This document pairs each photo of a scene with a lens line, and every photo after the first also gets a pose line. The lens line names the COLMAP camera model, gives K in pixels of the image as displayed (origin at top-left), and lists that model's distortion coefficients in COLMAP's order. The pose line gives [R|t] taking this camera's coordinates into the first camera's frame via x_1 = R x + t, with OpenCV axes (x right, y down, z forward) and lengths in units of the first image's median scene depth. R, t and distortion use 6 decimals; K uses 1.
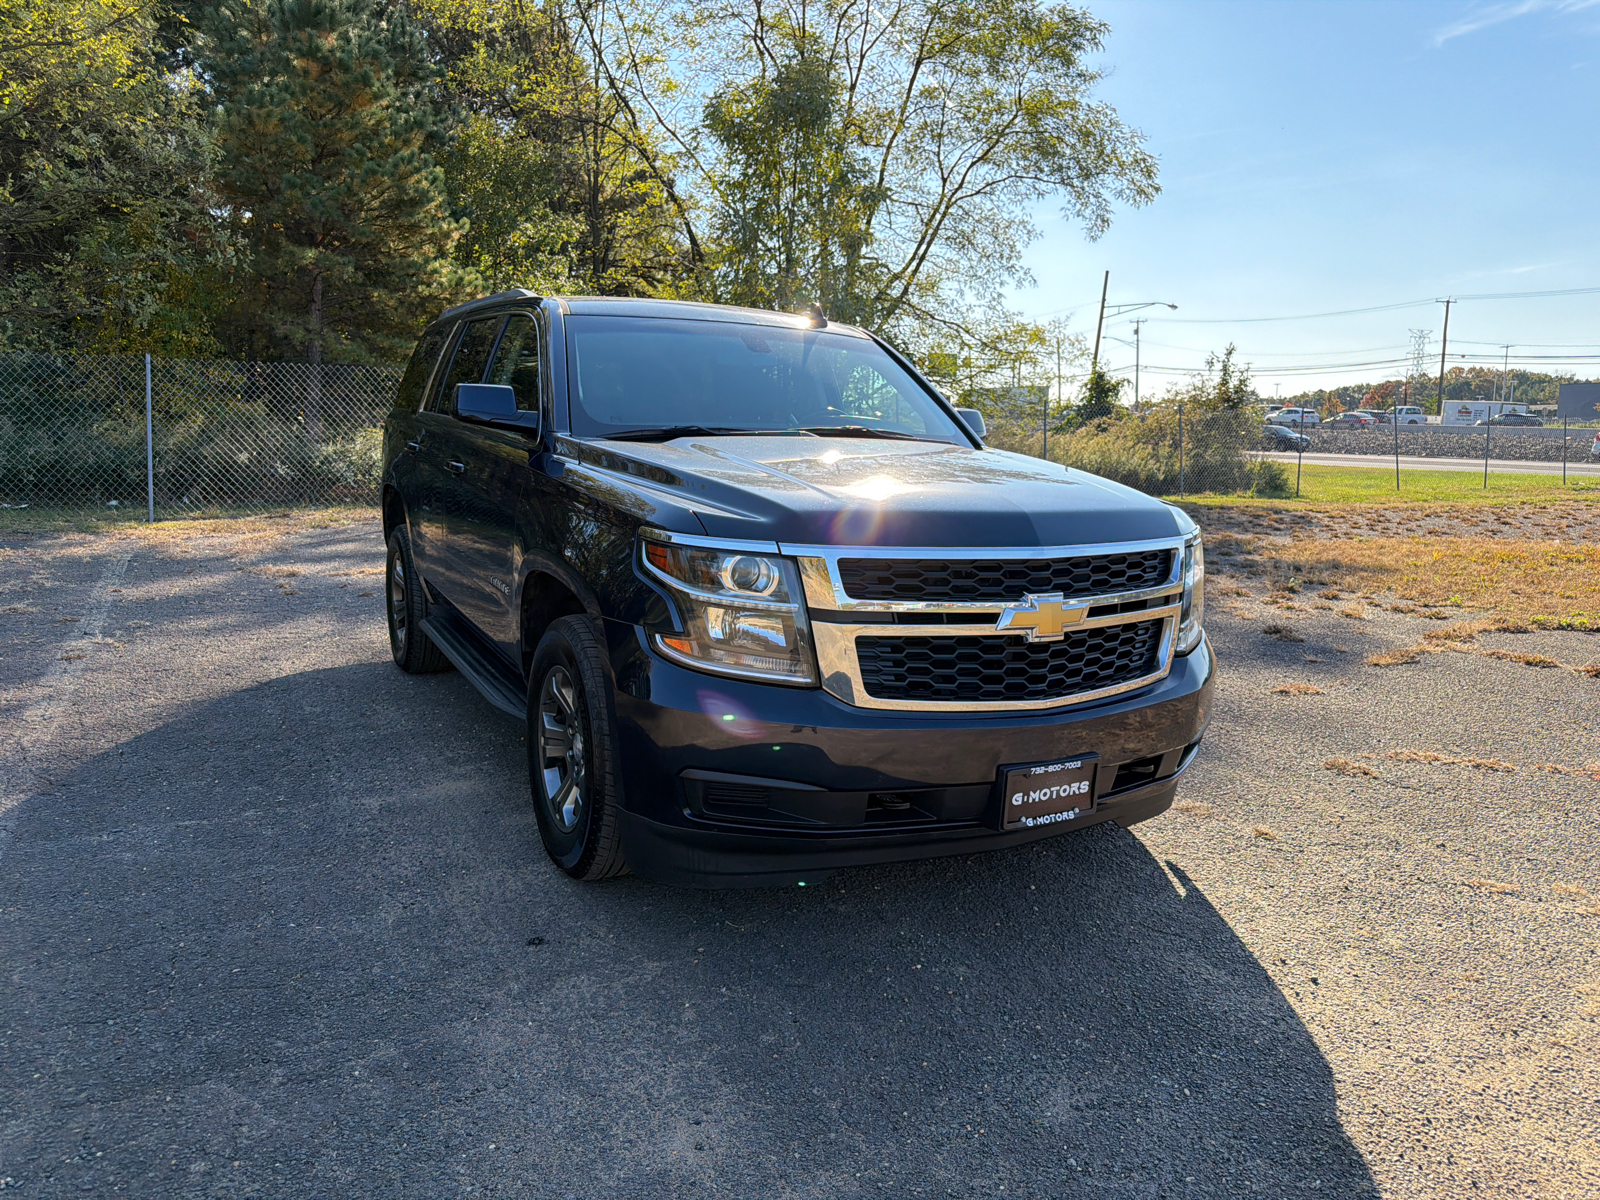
lens RADIAL K [[1143.6, 0, 795.9], [0, 1143.6, 594.5], [0, 0, 1]] dist [0.004818, -0.010841]
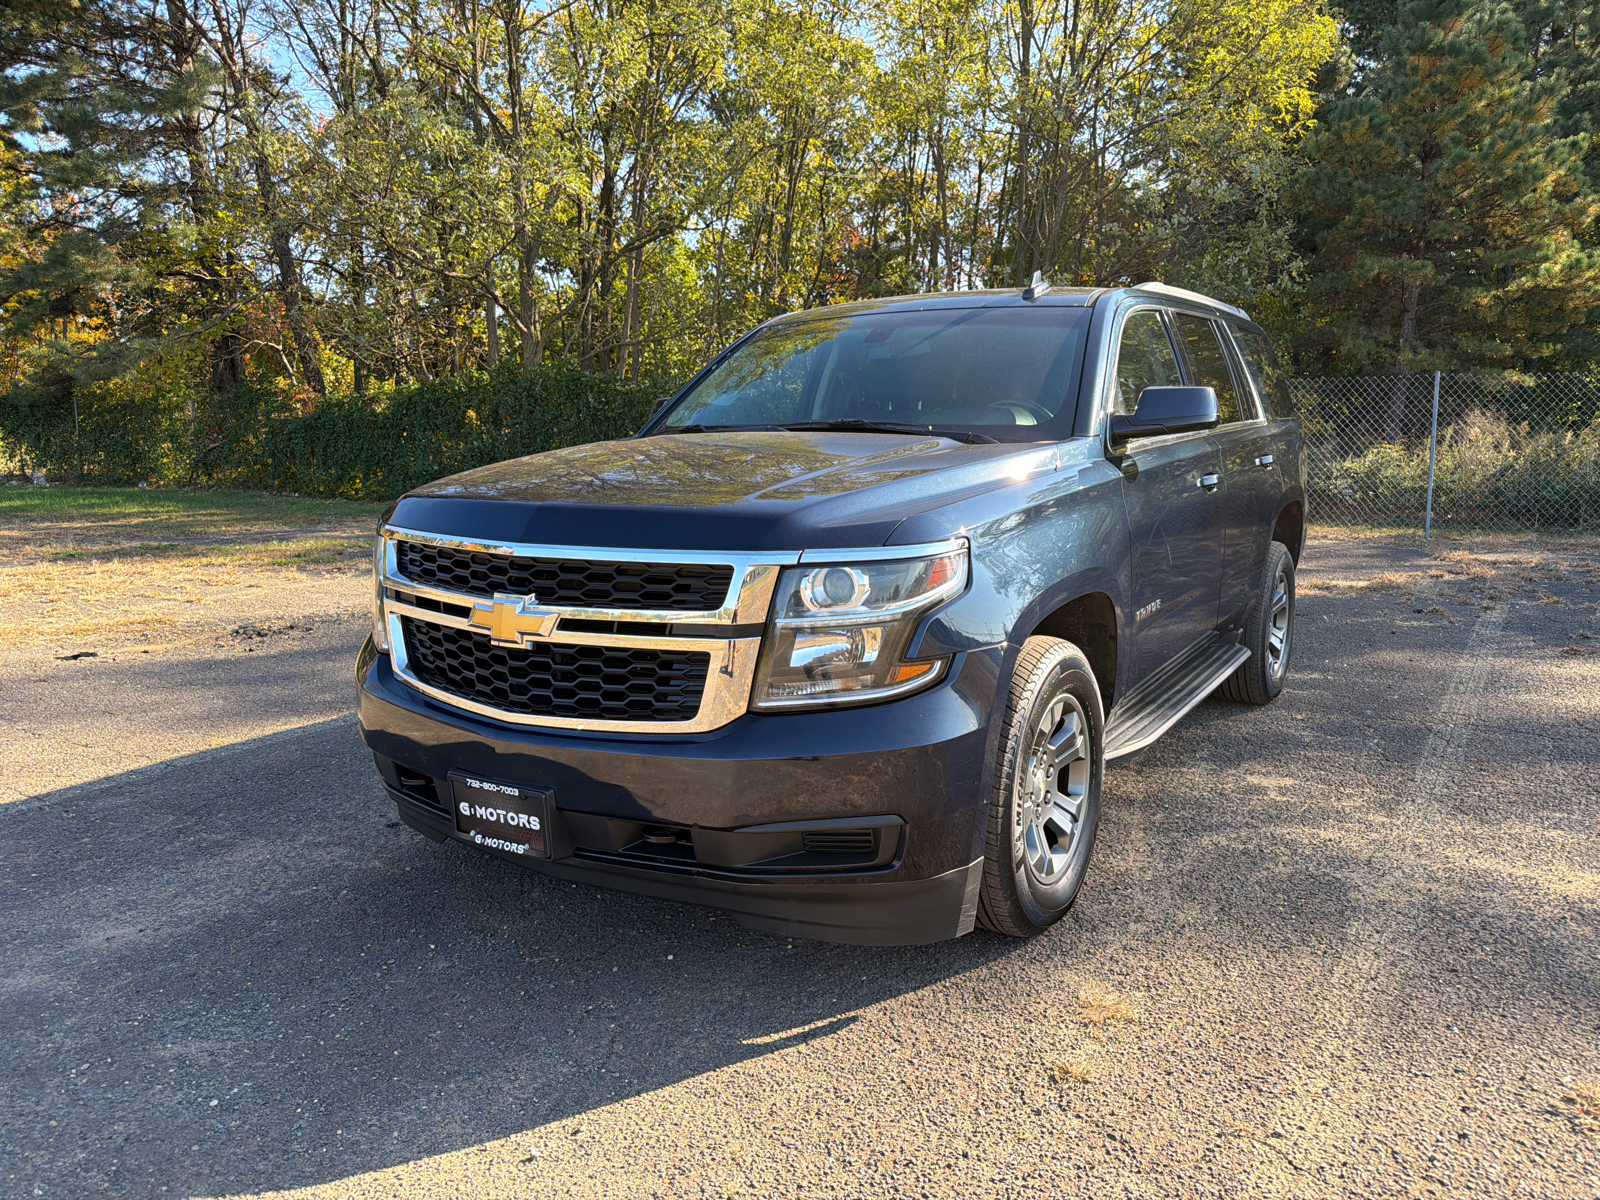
lens RADIAL K [[1143.6, 0, 805.8], [0, 1143.6, 597.2], [0, 0, 1]] dist [0.004818, -0.010841]
pose [[0.482679, 0.089857, -0.871175, 0.183229], [-0.106462, 0.993366, 0.043474, -0.010273], [0.869302, 0.071764, 0.489044, 0.124897]]
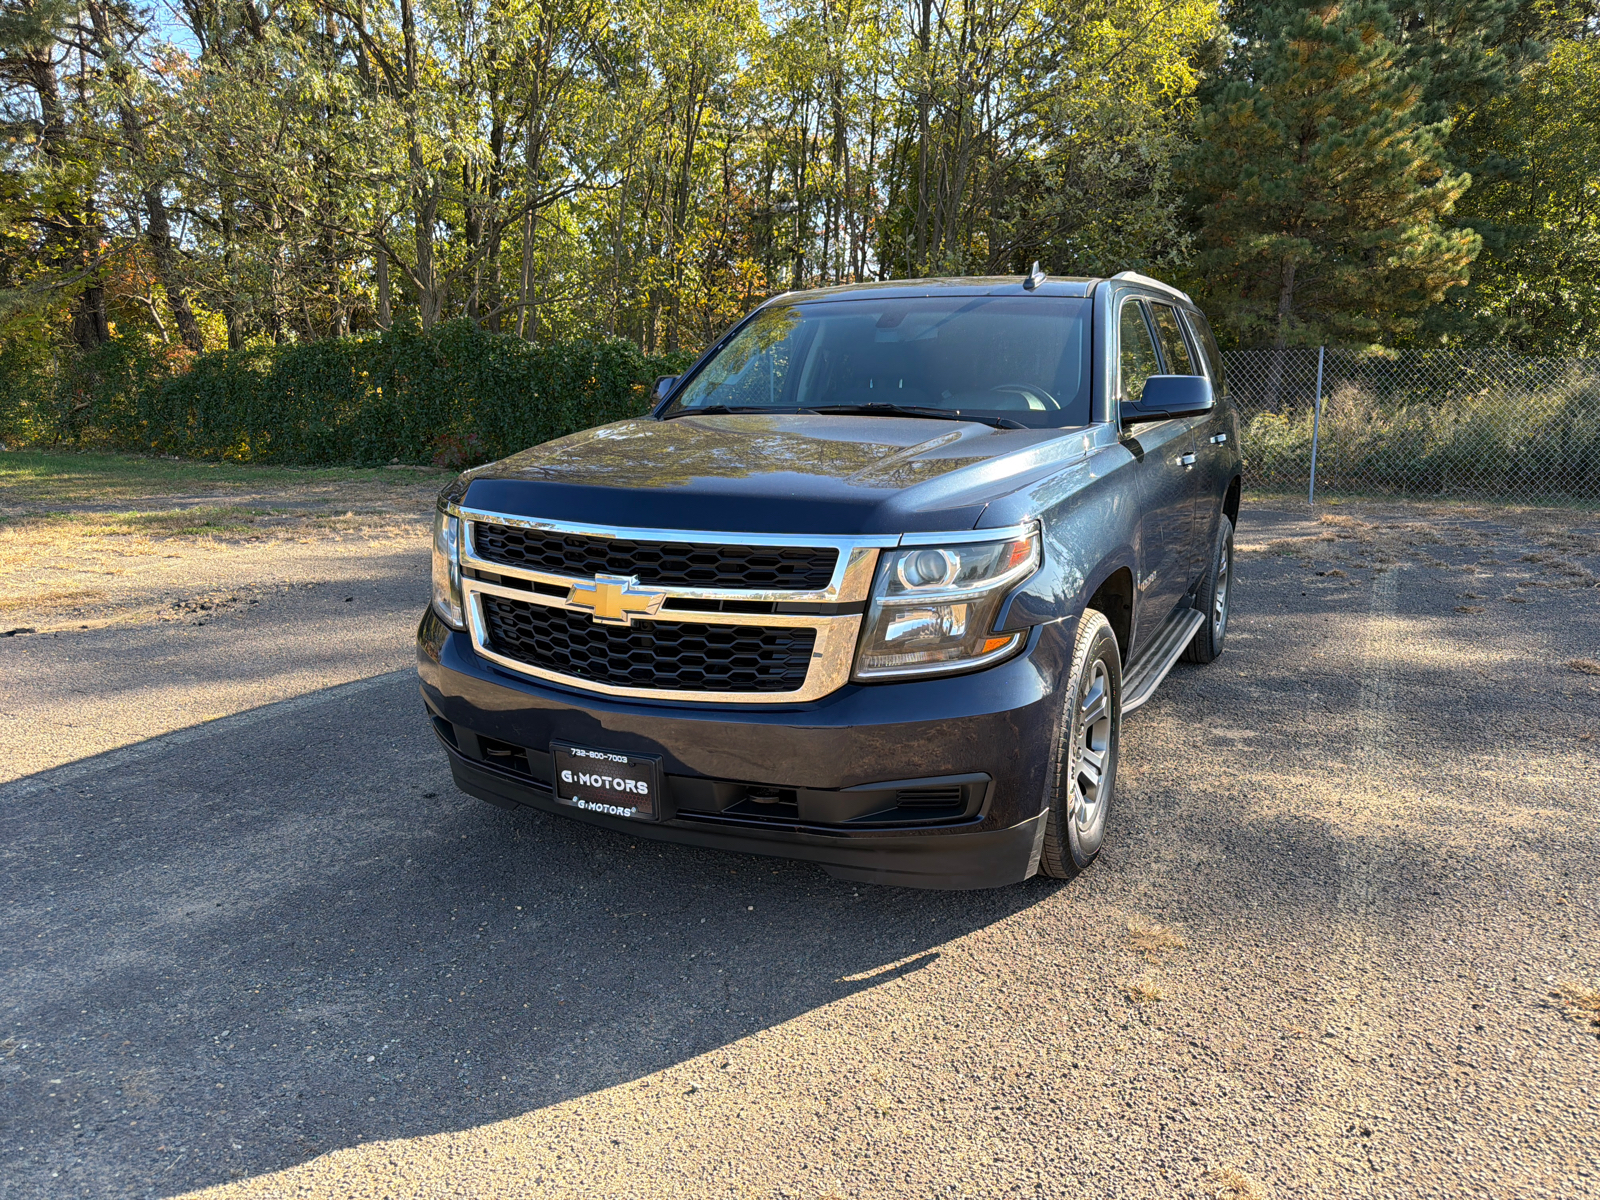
lens RADIAL K [[1143.6, 0, 804.2], [0, 1143.6, 601.7], [0, 0, 1]] dist [0.004818, -0.010841]
pose [[0.574210, 0.117055, -0.810297, 0.178157], [-0.104262, 0.992123, 0.069436, -0.010082], [0.812042, 0.044612, 0.581891, 0.094268]]
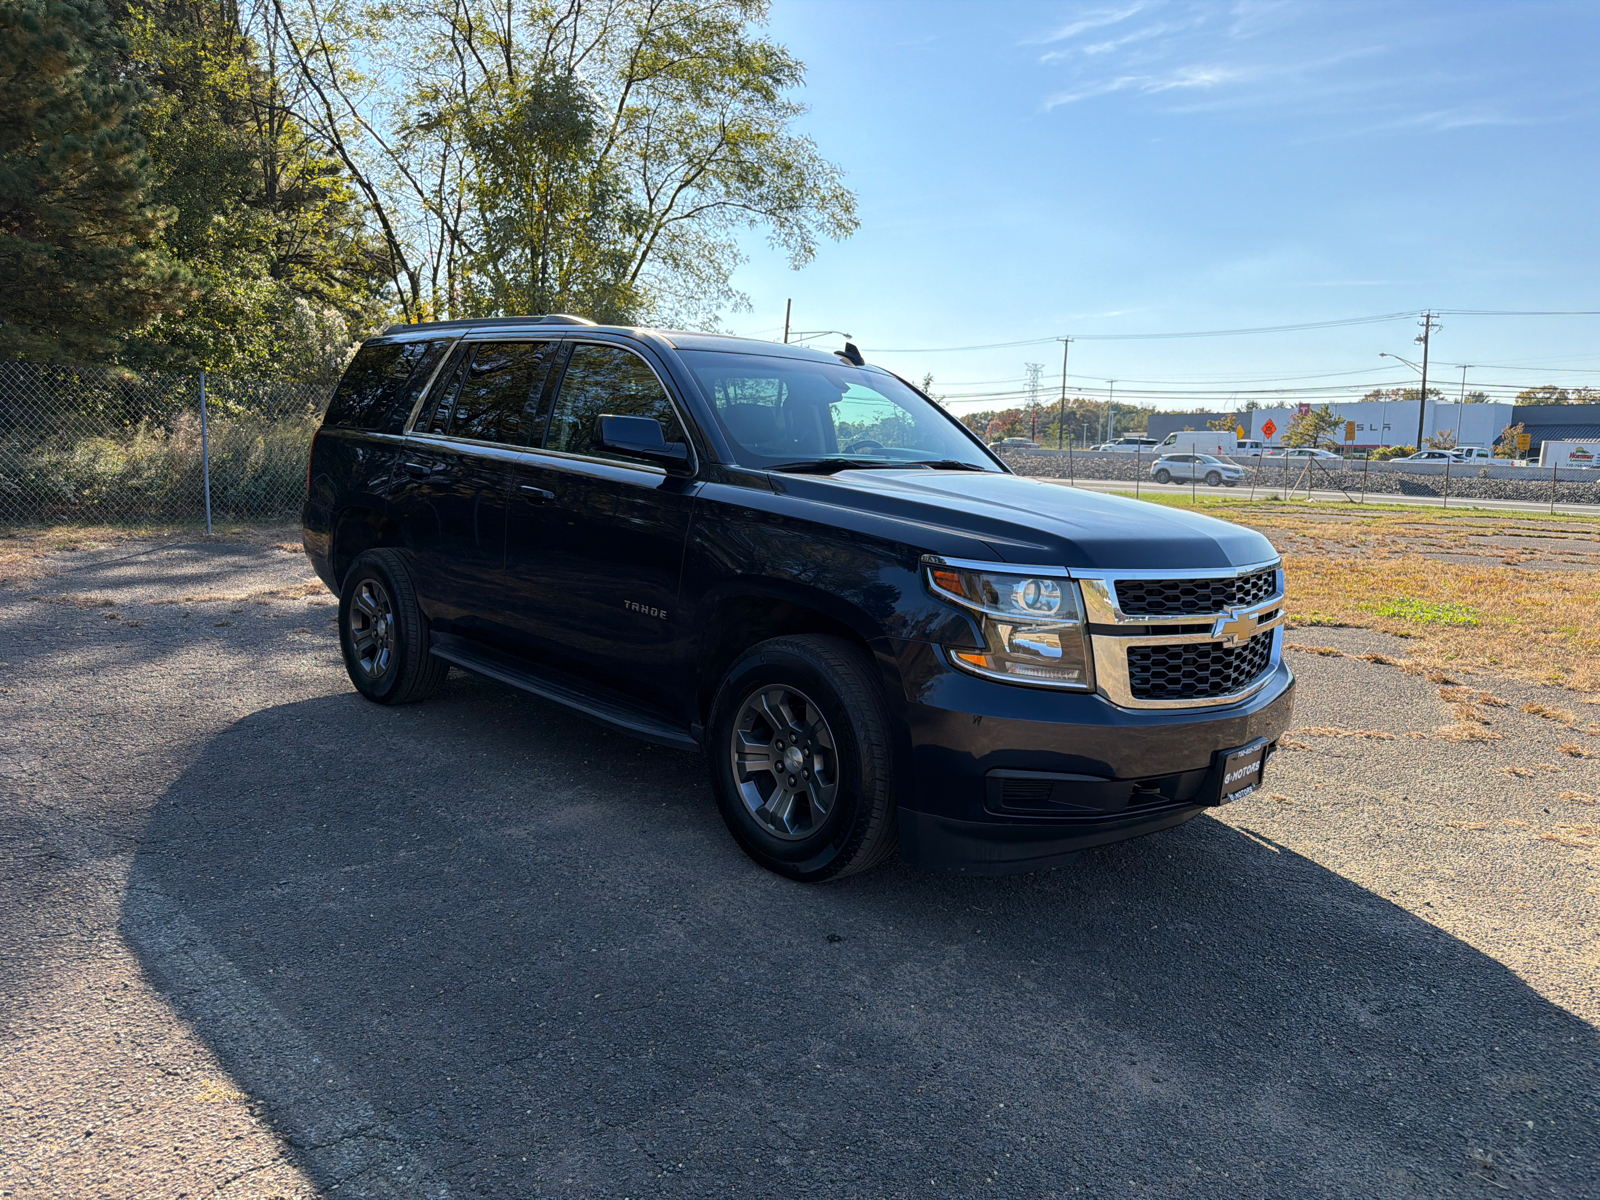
lens RADIAL K [[1143.6, 0, 789.0], [0, 1143.6, 606.9], [0, 0, 1]] dist [0.004818, -0.010841]
pose [[0.958760, -0.021683, 0.283388, -0.094691], [0.022371, 0.999749, 0.000810, -0.001943], [-0.283335, 0.005563, 0.959005, -0.003906]]
